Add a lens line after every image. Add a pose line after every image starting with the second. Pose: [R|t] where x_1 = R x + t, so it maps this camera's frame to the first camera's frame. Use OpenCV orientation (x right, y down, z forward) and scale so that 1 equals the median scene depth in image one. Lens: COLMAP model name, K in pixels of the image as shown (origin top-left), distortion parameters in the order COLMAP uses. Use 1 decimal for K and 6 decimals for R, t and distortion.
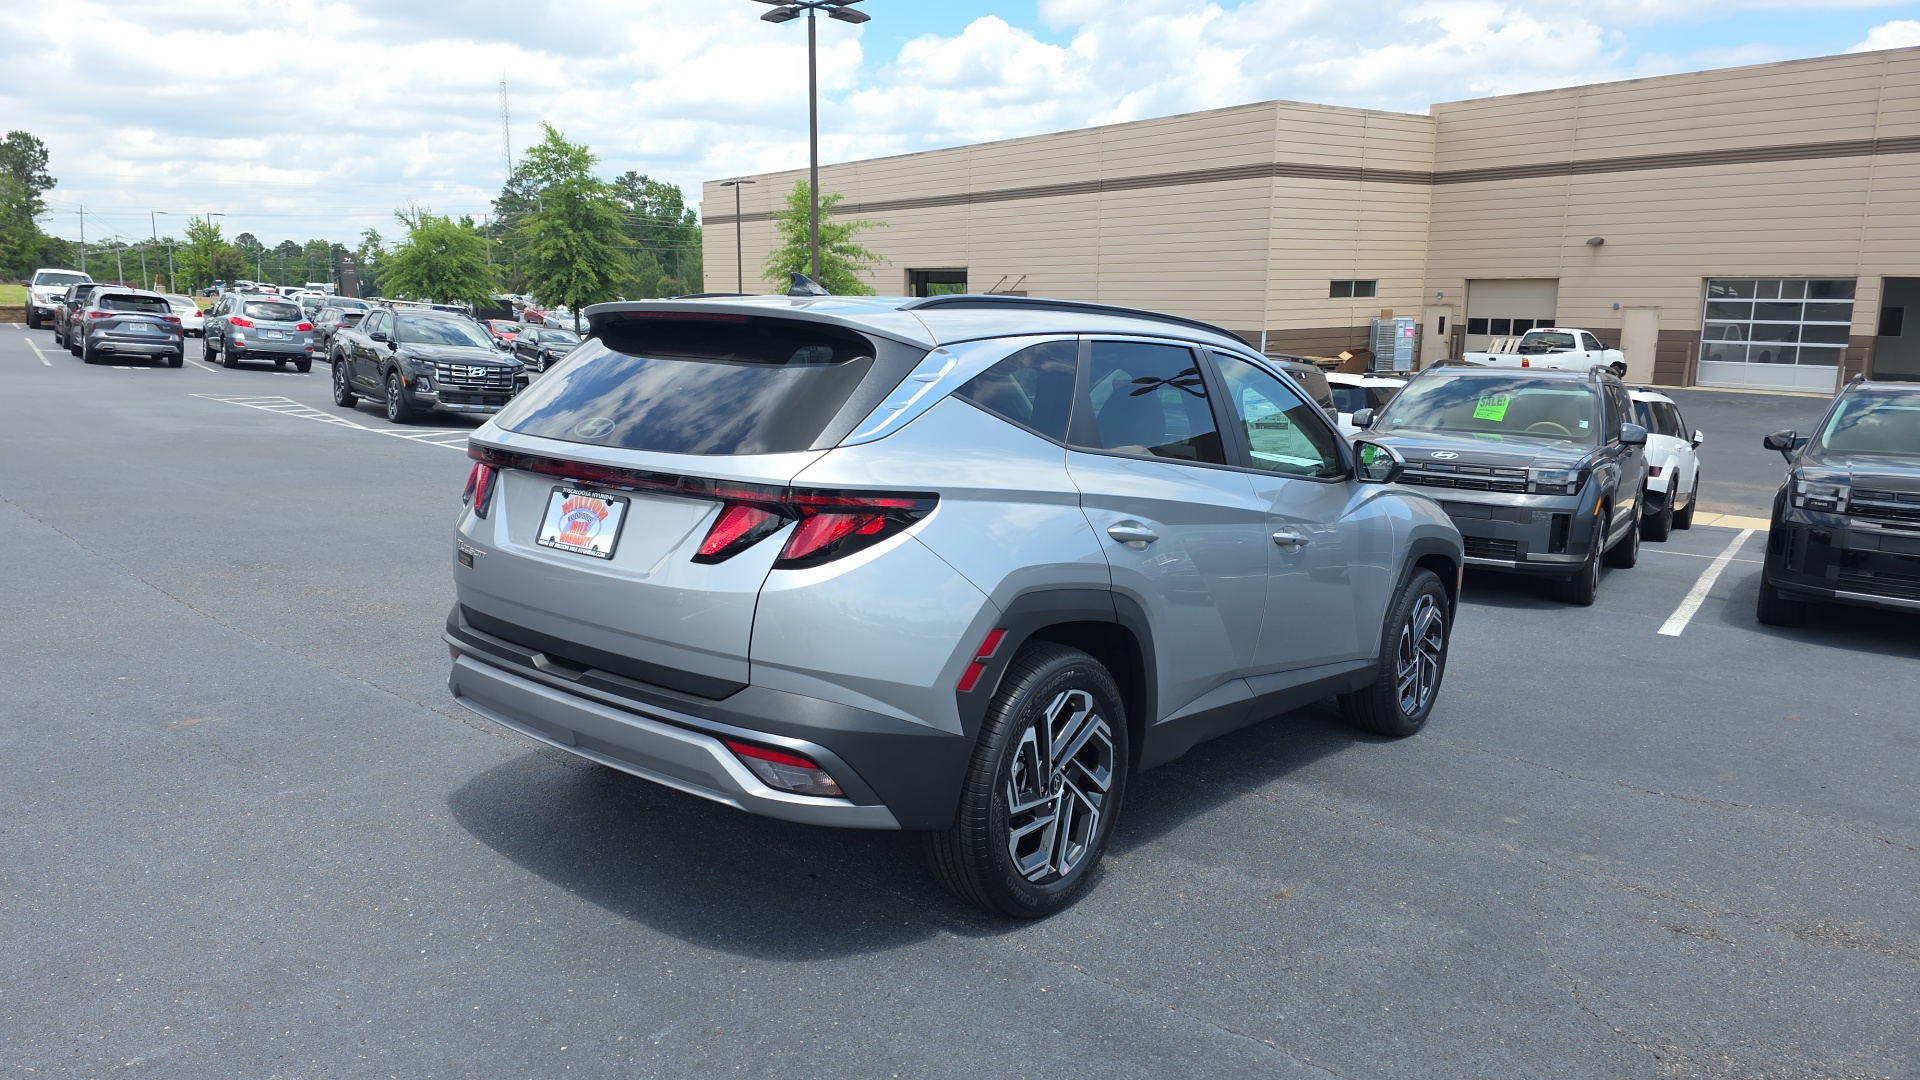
lens RADIAL K [[1286.7, 0, 895.3], [0, 1286.7, 568.5], [0, 0, 1]] dist [0.060291, -0.058844]
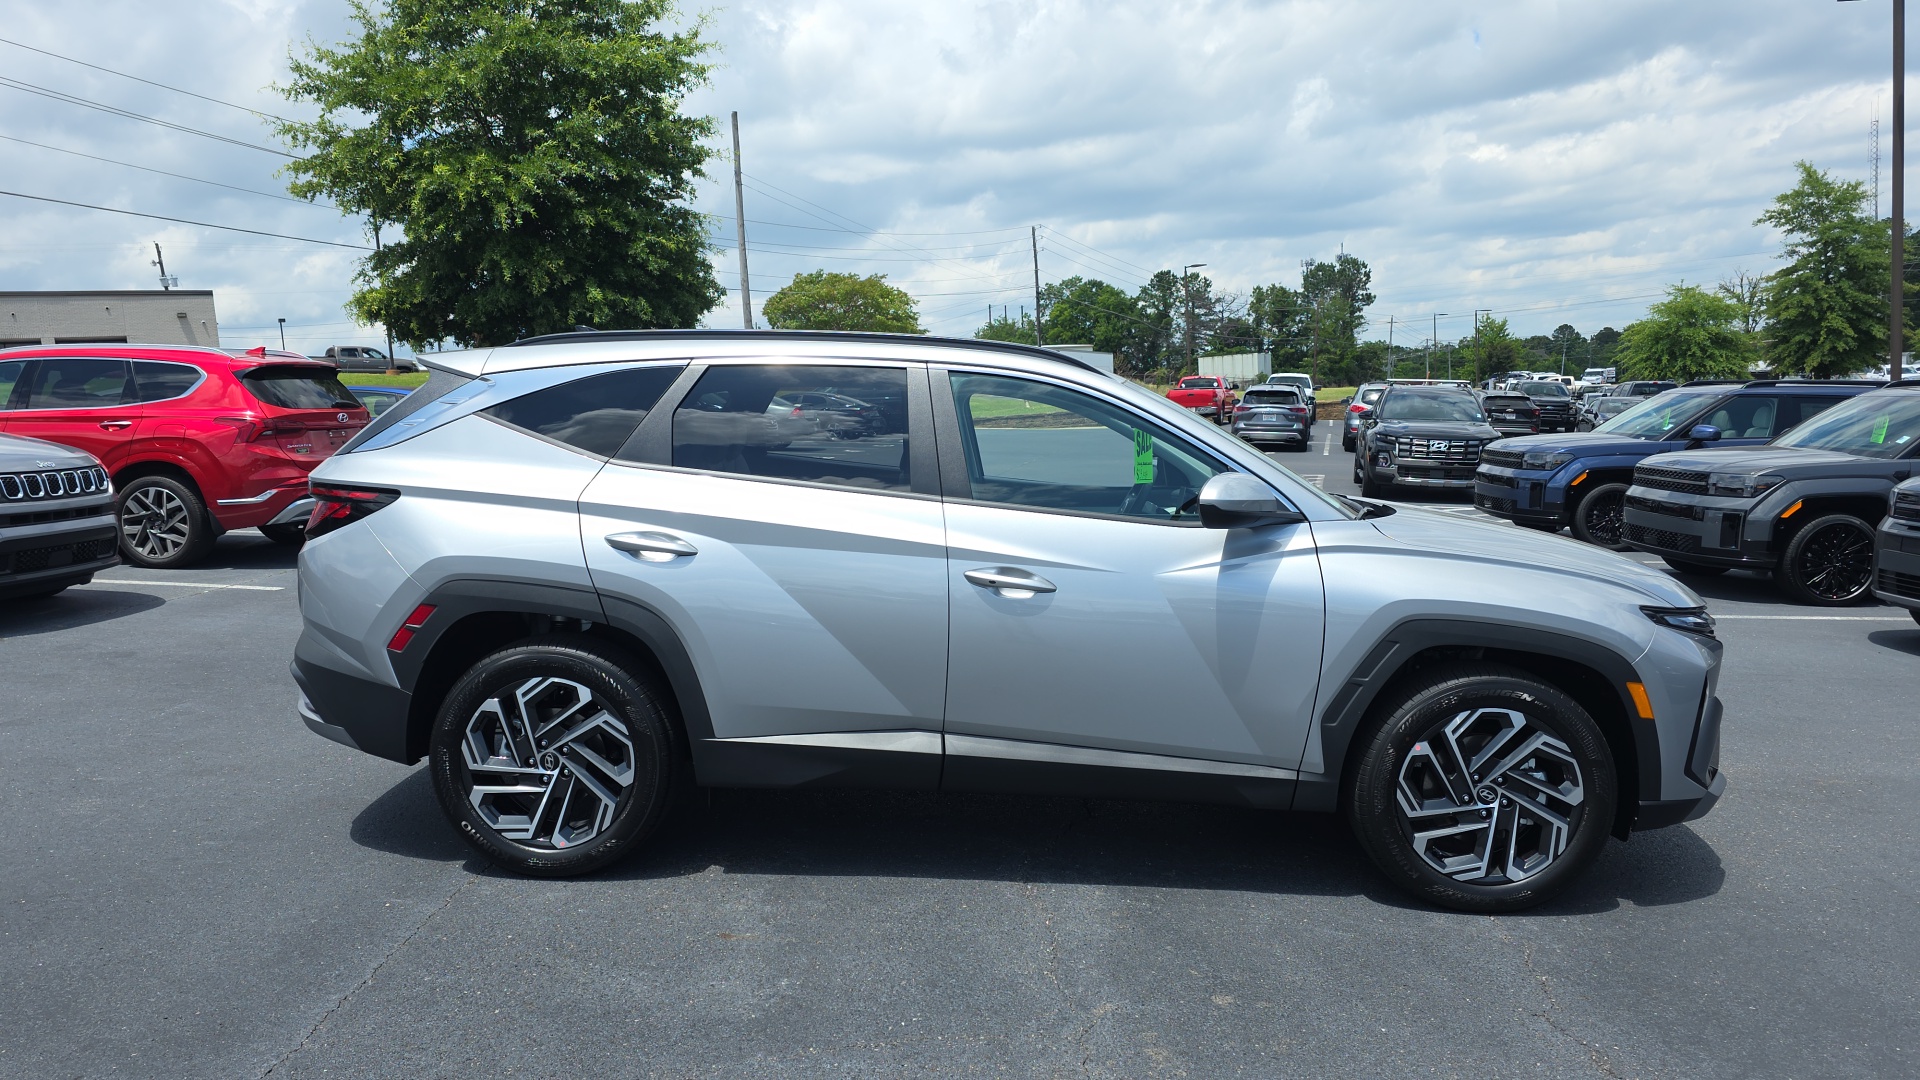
lens RADIAL K [[1342.2, 0, 958.4], [0, 1342.2, 538.5], [0, 0, 1]] dist [0.009768, -0.002670]
pose [[0.606525, 0.029303, -0.794524, 0.092506], [-0.104085, 0.993647, -0.042809, -0.000775], [0.788222, 0.108663, 0.605722, 0.041286]]
